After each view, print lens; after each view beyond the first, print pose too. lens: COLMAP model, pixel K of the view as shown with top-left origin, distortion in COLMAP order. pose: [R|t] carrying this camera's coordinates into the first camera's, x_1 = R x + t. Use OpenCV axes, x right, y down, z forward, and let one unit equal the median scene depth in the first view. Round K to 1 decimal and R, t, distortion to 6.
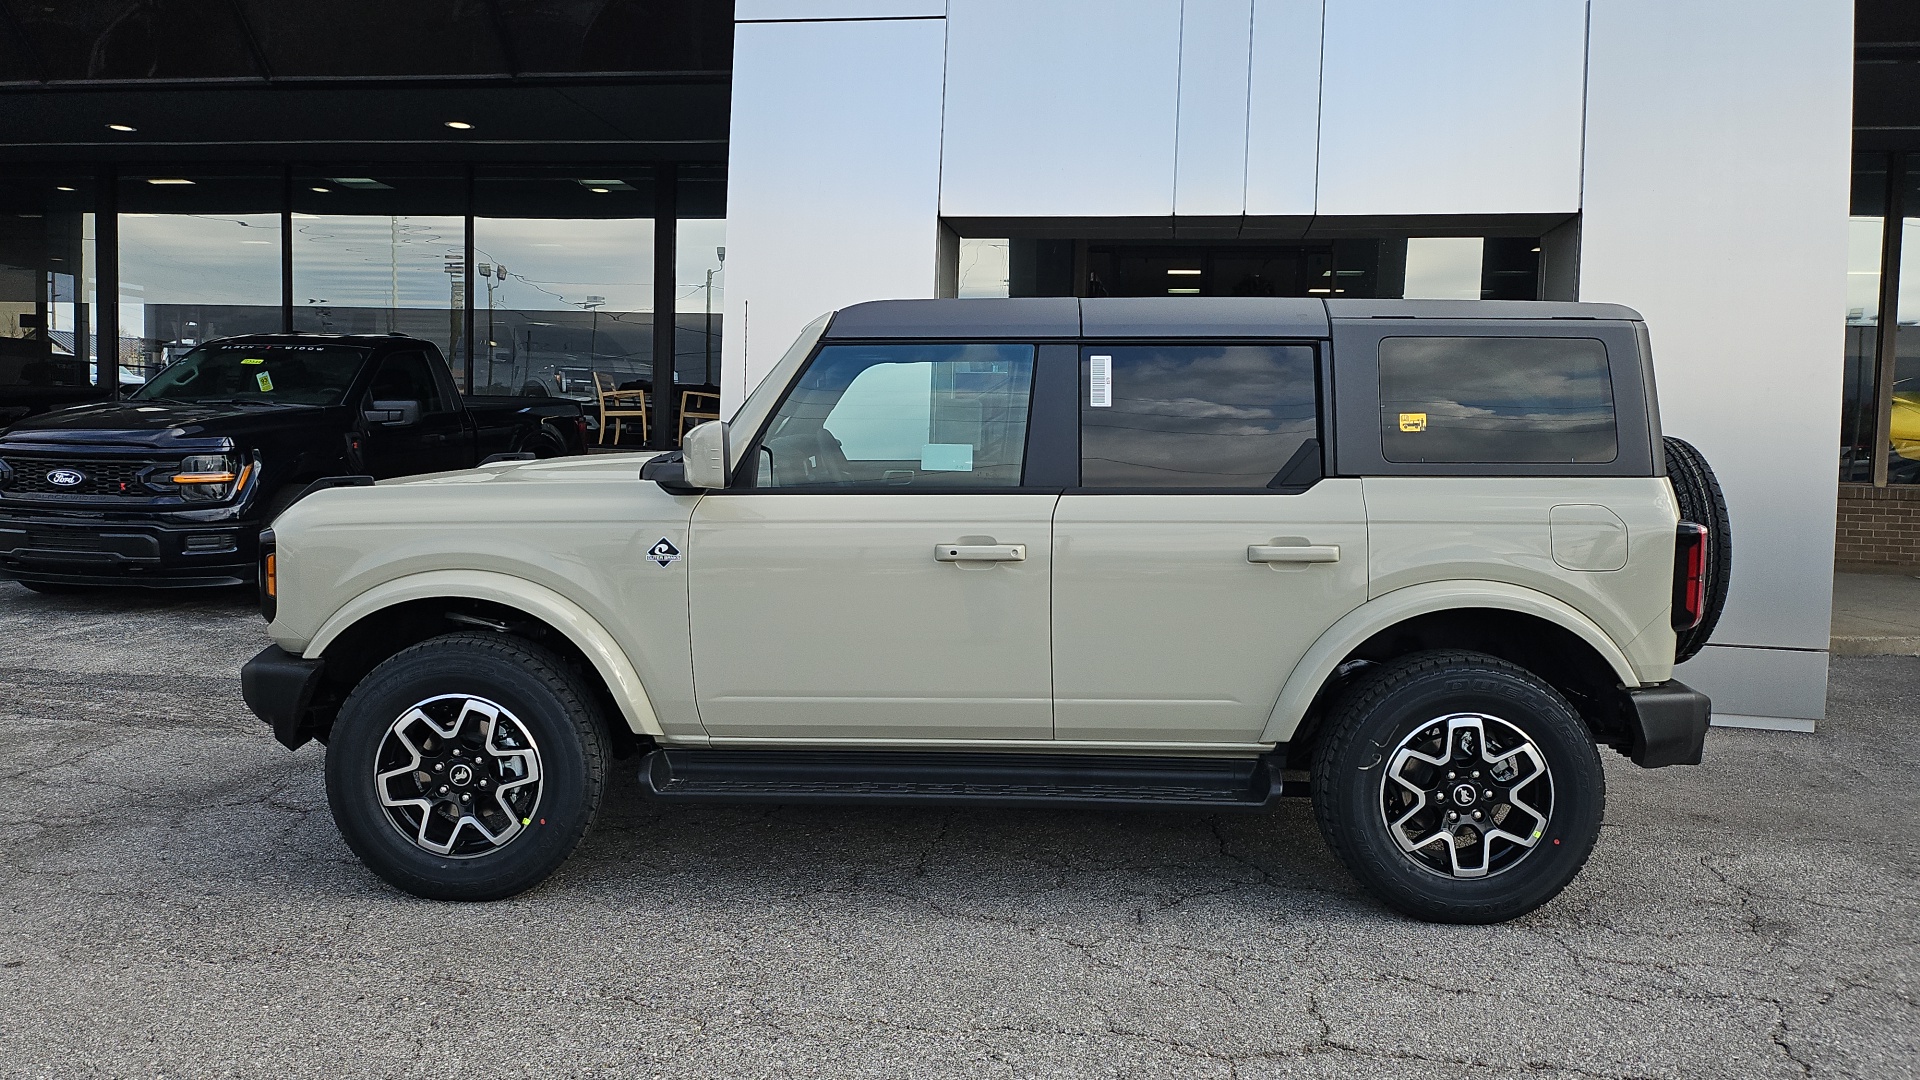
lens RADIAL K [[1342.3, 0, 960.0], [0, 1342.3, 540.0], [0, 0, 1]] dist [0.050781, 0.001063]
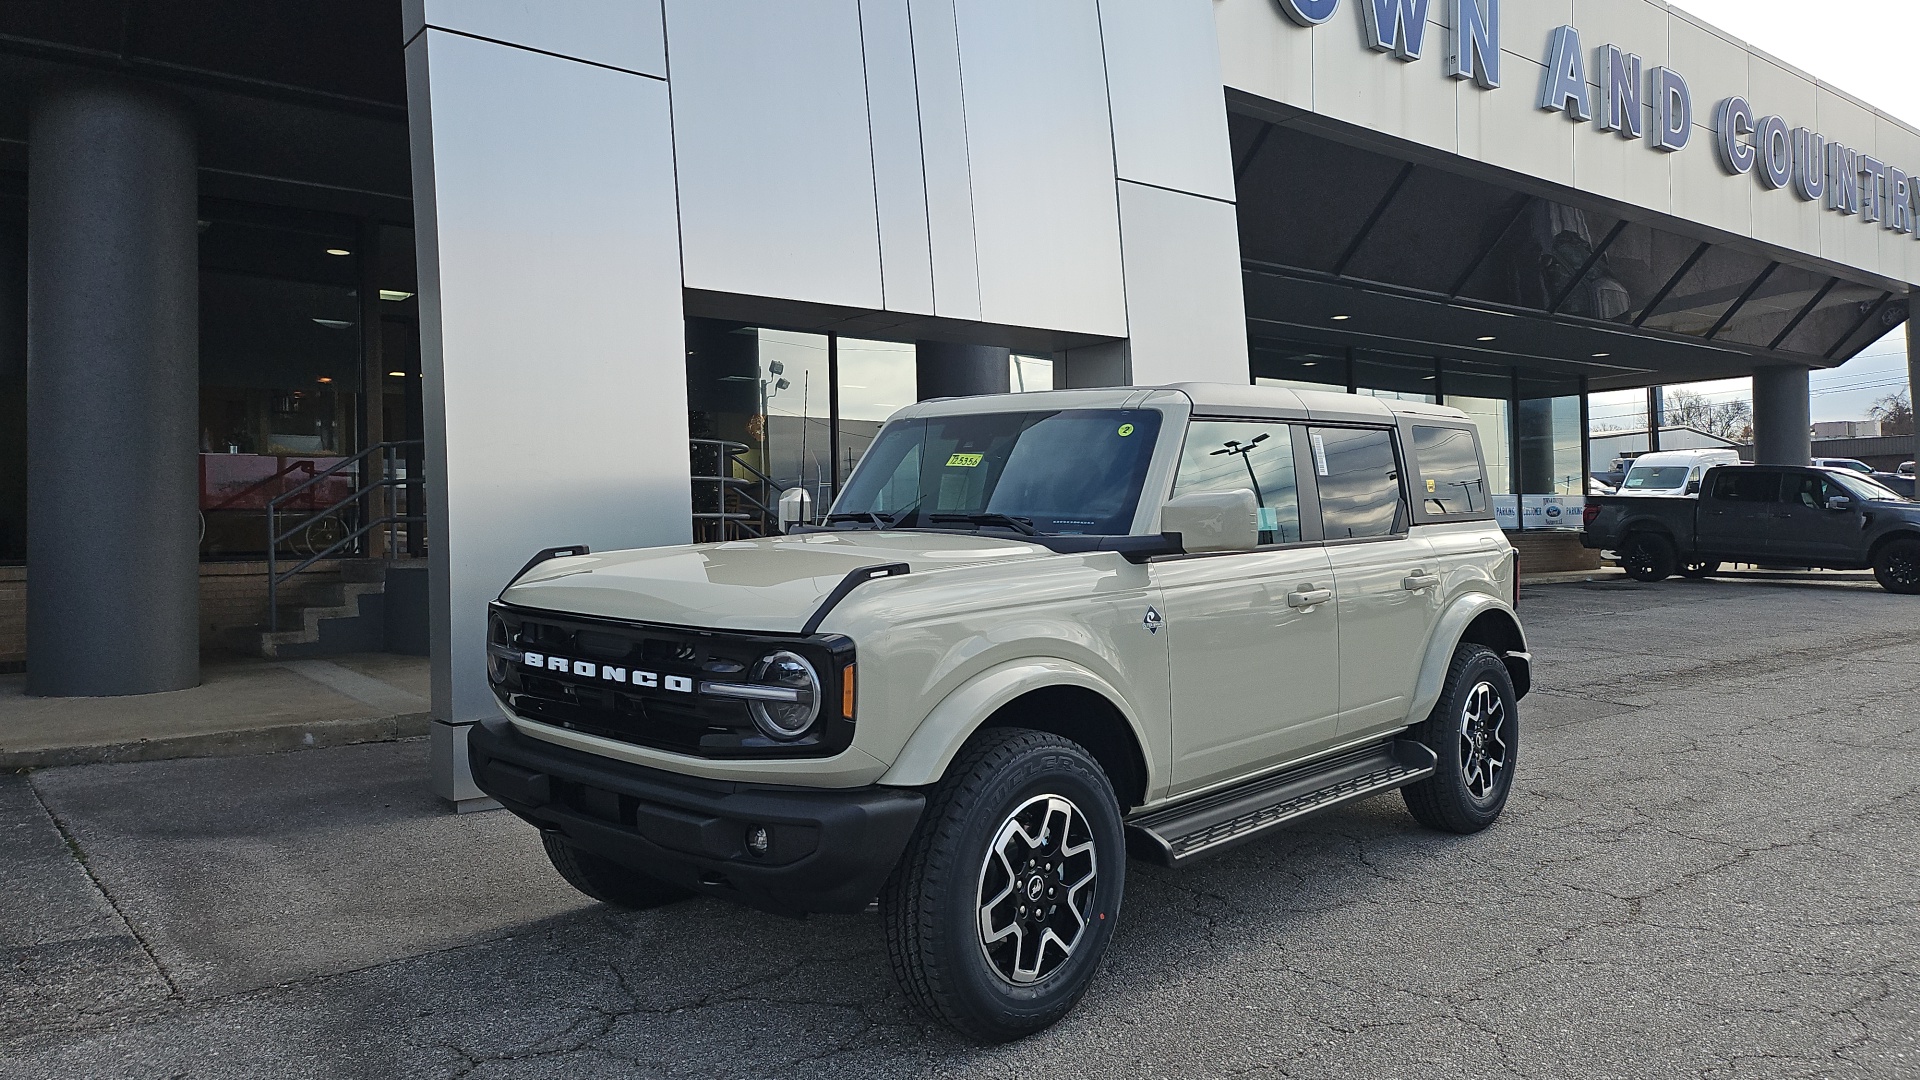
lens RADIAL K [[1370.3, 0, 960.0], [0, 1370.3, 540.0], [0, 0, 1]] dist [0.053815, -0.068113]
pose [[0.654630, -0.040058, 0.754887, -1.089033], [0.092289, 0.995360, -0.027214, -0.035883], [-0.750295, 0.087483, 0.655289, 0.423937]]
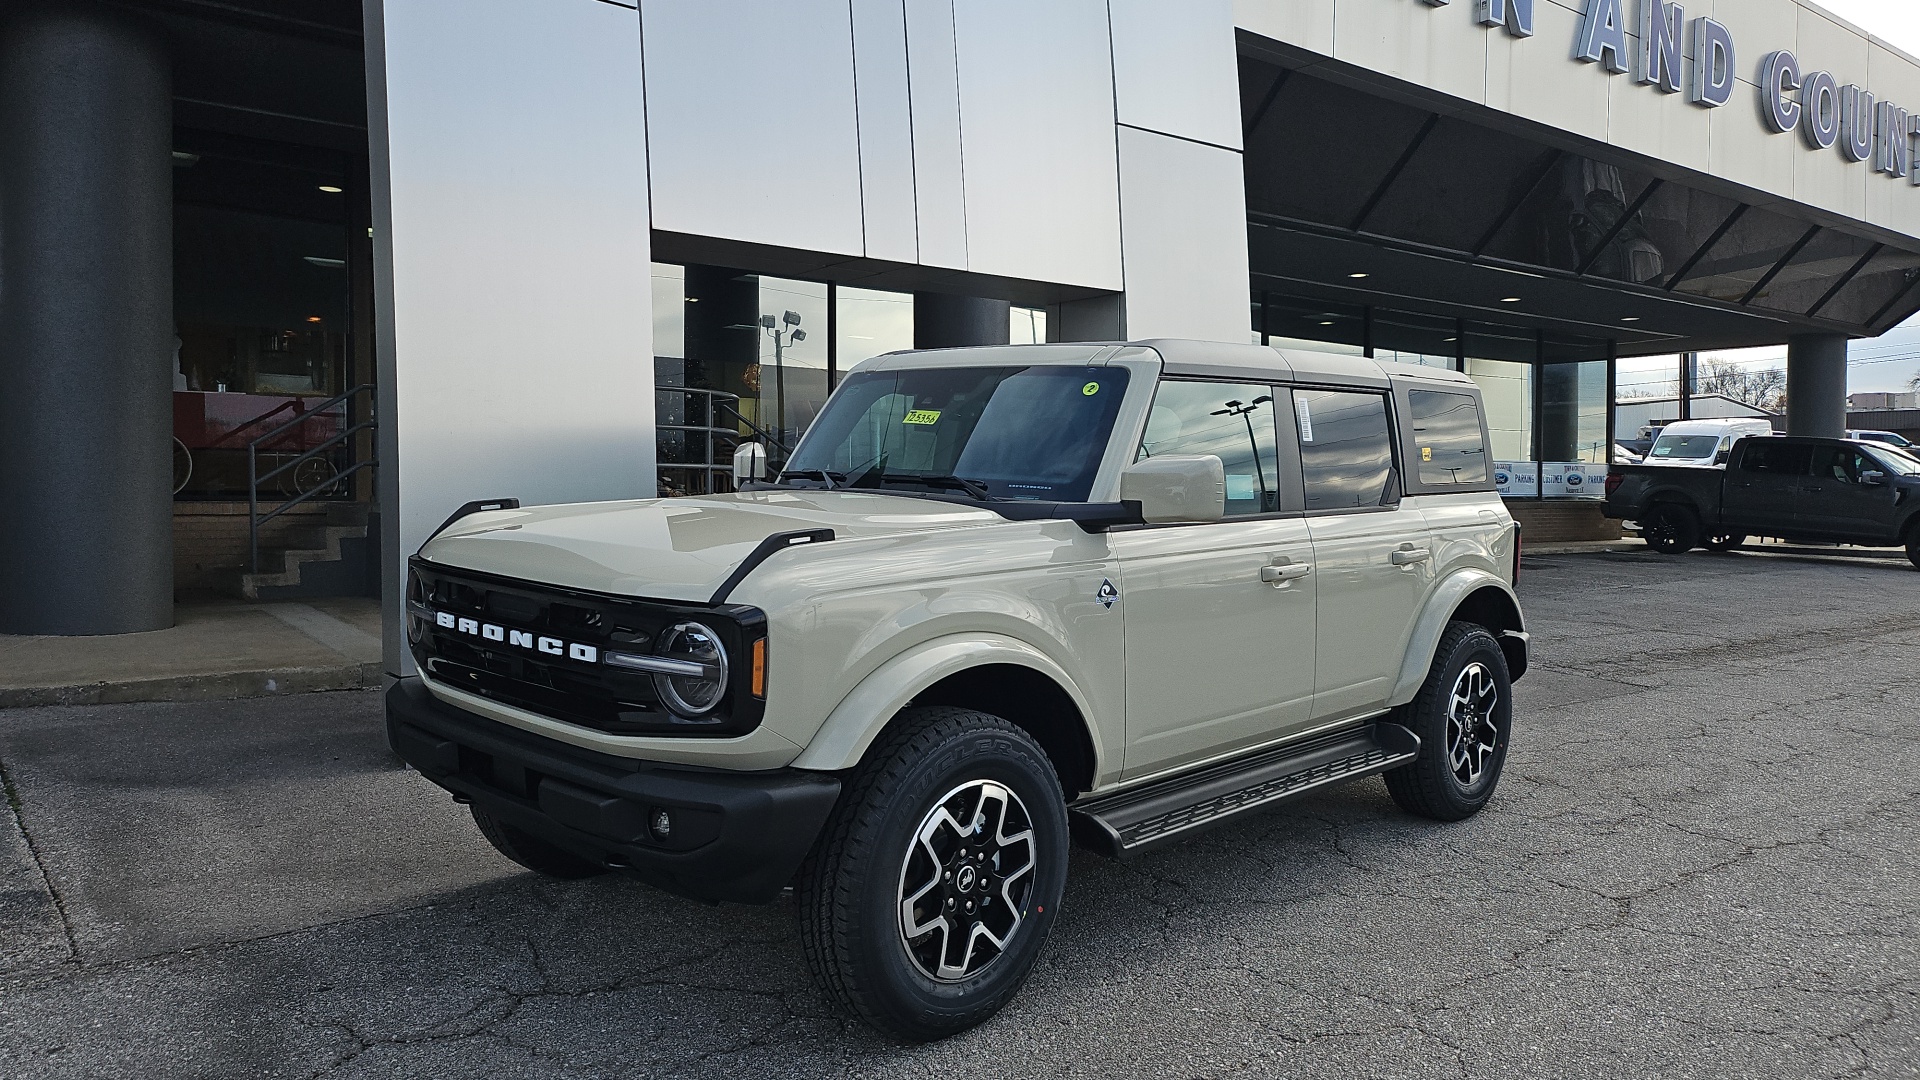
lens RADIAL K [[1365.6, 0, 937.5], [0, 1365.6, 544.8], [0, 0, 1]] dist [0.054974, -0.065625]
pose [[0.677461, -0.052559, 0.733678, -1.000296], [0.068496, 0.997618, 0.008220, -0.041146], [-0.732362, 0.044686, 0.679447, 0.431173]]
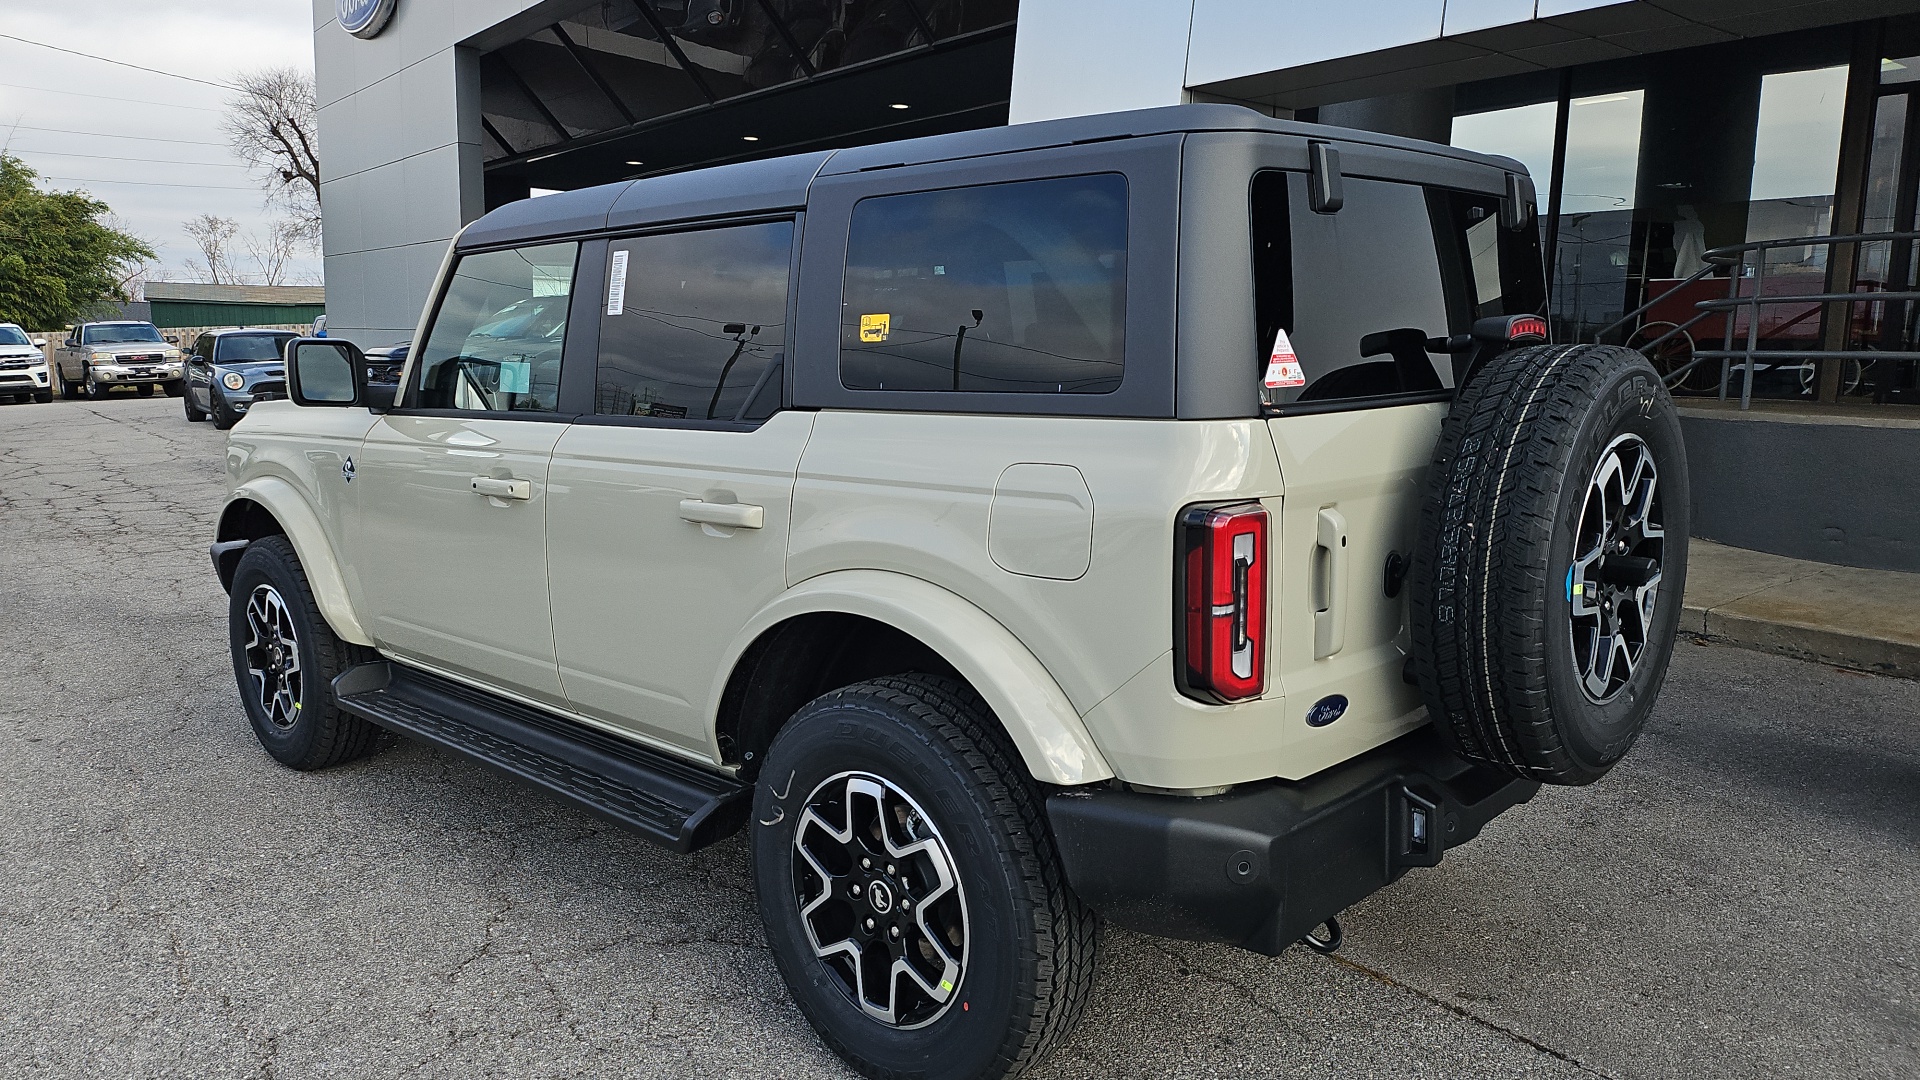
lens RADIAL K [[1370.3, 0, 960.0], [0, 1370.3, 540.0], [0, 0, 1]] dist [0.053815, -0.068113]
pose [[0.732801, 0.082279, -0.675450, 0.836865], [-0.041371, 0.996213, 0.076469, -0.037237], [0.679184, -0.028092, 0.733430, 0.538925]]
